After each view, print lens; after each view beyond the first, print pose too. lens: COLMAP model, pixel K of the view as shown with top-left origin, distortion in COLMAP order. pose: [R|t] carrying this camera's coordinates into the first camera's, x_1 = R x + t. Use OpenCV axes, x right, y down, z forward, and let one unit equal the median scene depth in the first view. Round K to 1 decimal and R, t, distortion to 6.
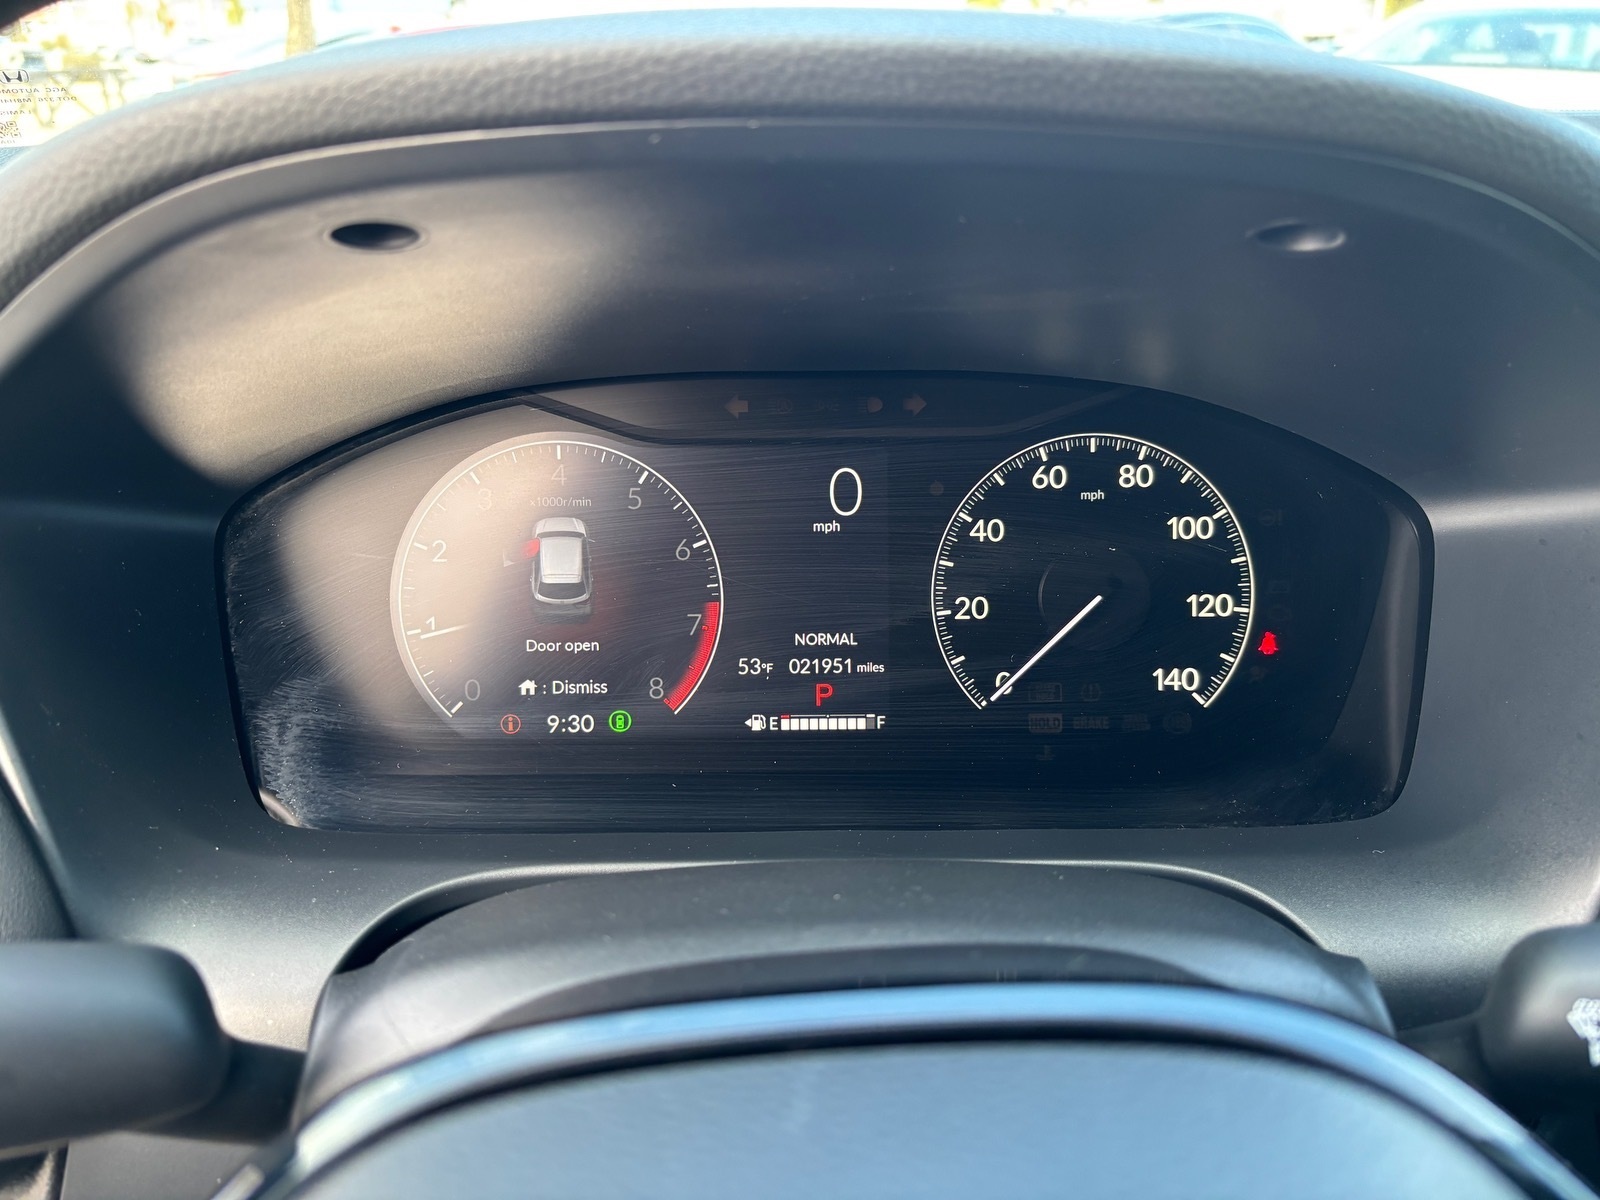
lens RADIAL K [[1237.8, 0, 800.6], [0, 1237.8, 621.4], [0, 0, 1]] dist [0.037039, -0.067116]
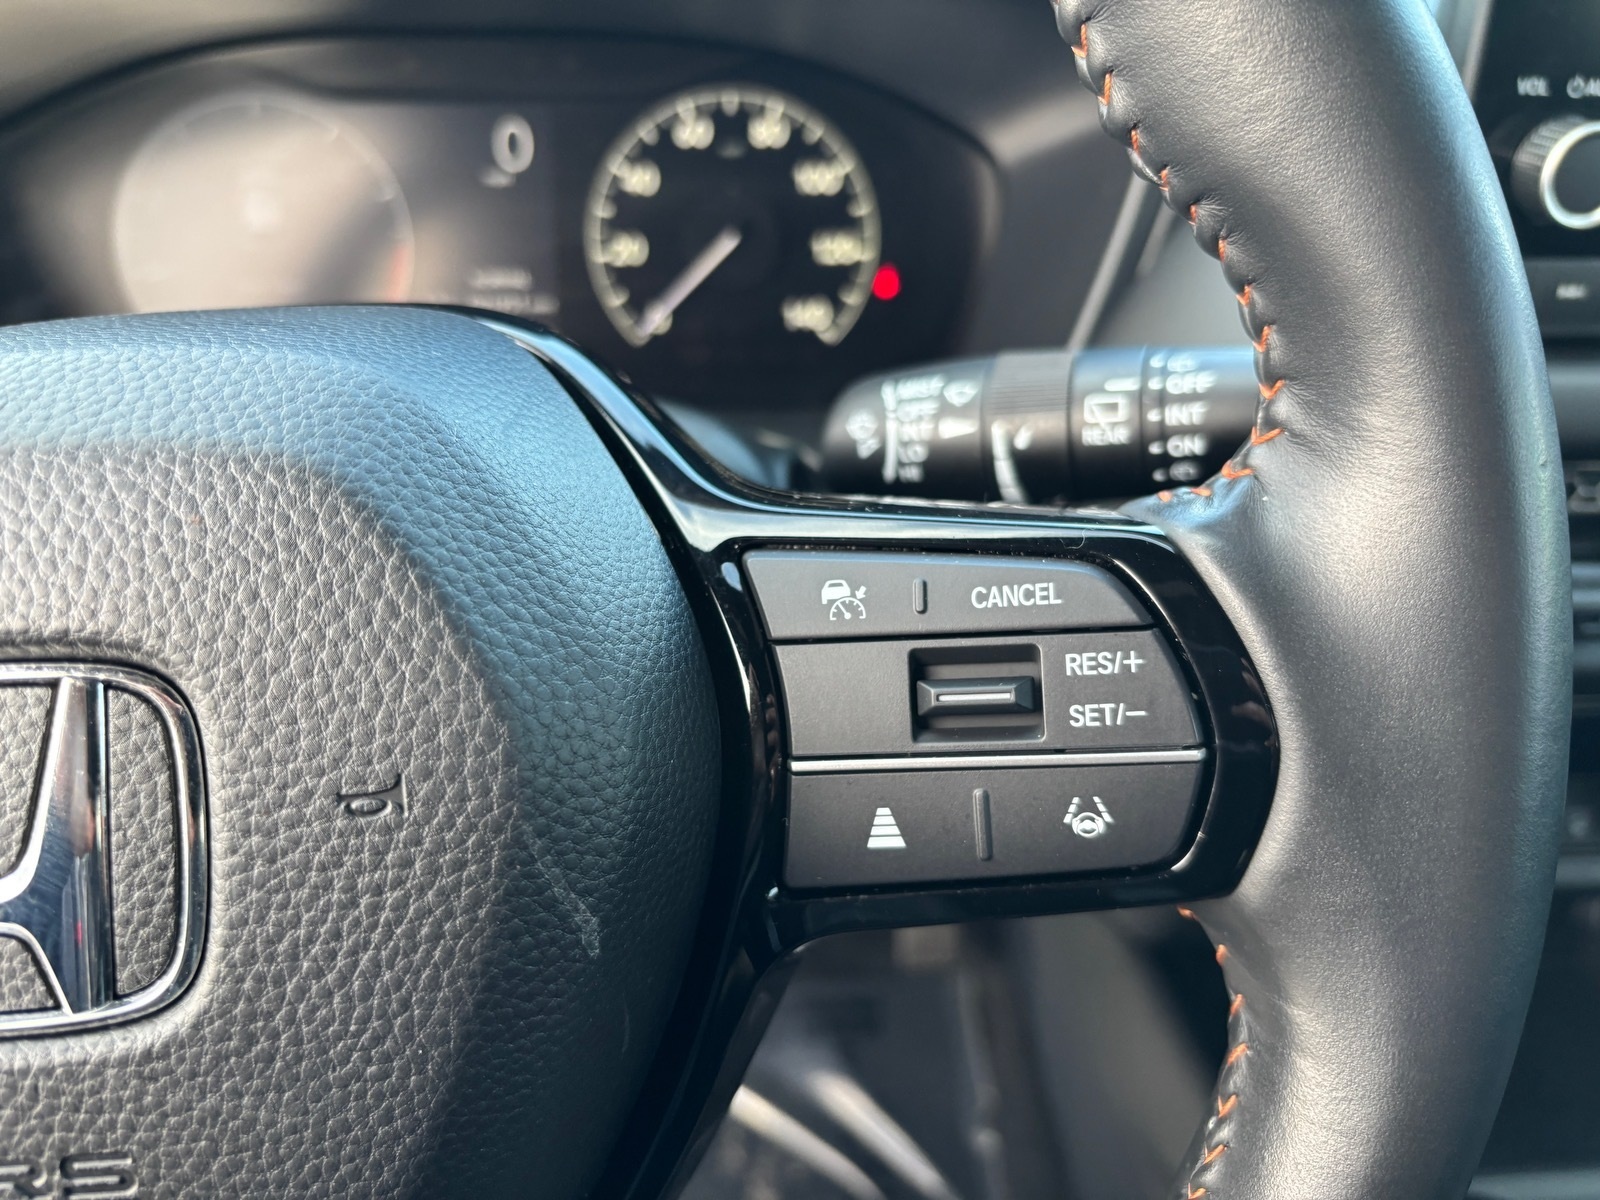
lens RADIAL K [[1257.1, 0, 802.5], [0, 1257.1, 618.7], [0, 0, 1]] dist [-0.027814, -0.005769]
pose [[0.999461, -0.007998, 0.031838, 0.260761], [0.003505, 0.990319, 0.138764, 0.165533], [-0.032639, -0.138577, 0.989814, -0.198834]]
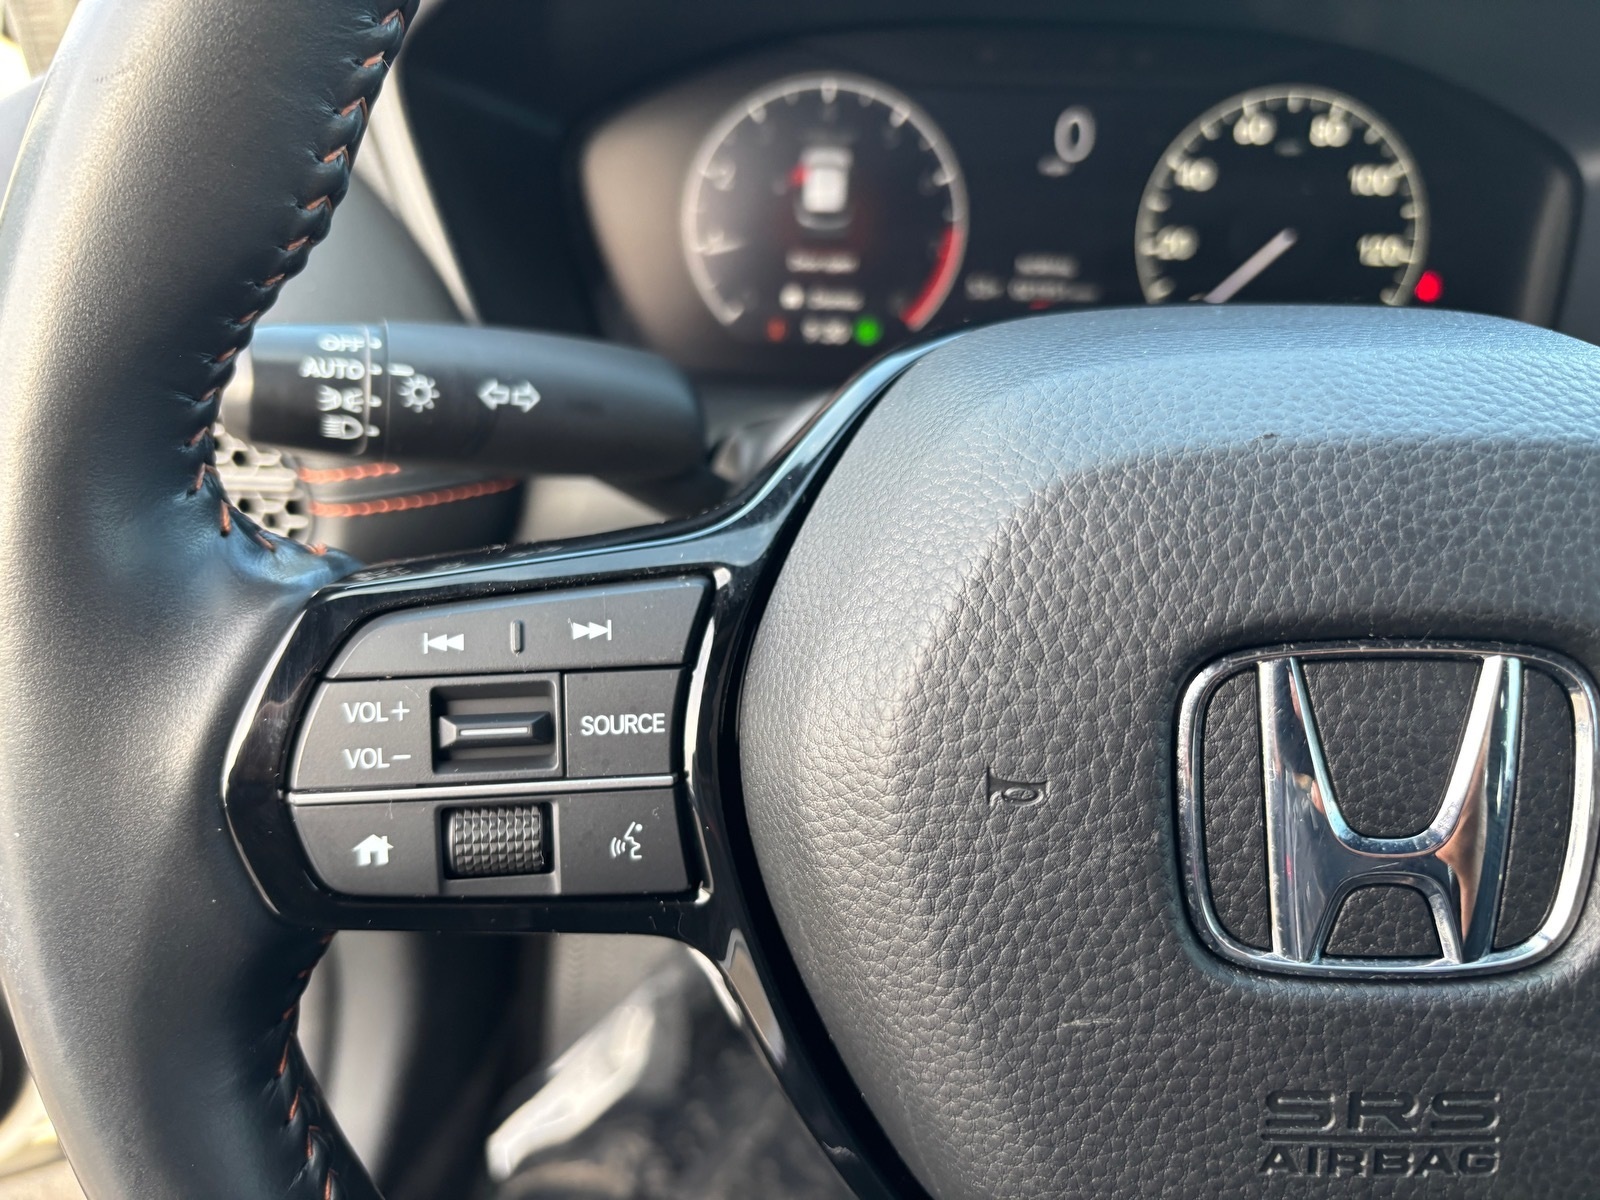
lens RADIAL K [[1237.8, 0, 800.6], [0, 1237.8, 621.4], [0, 0, 1]] dist [0.037039, -0.067116]
pose [[0.997883, 0.053820, -0.036508, -0.153032], [-0.047281, 0.985829, 0.160955, 0.168146], [0.044654, -0.158888, 0.986286, -0.233456]]
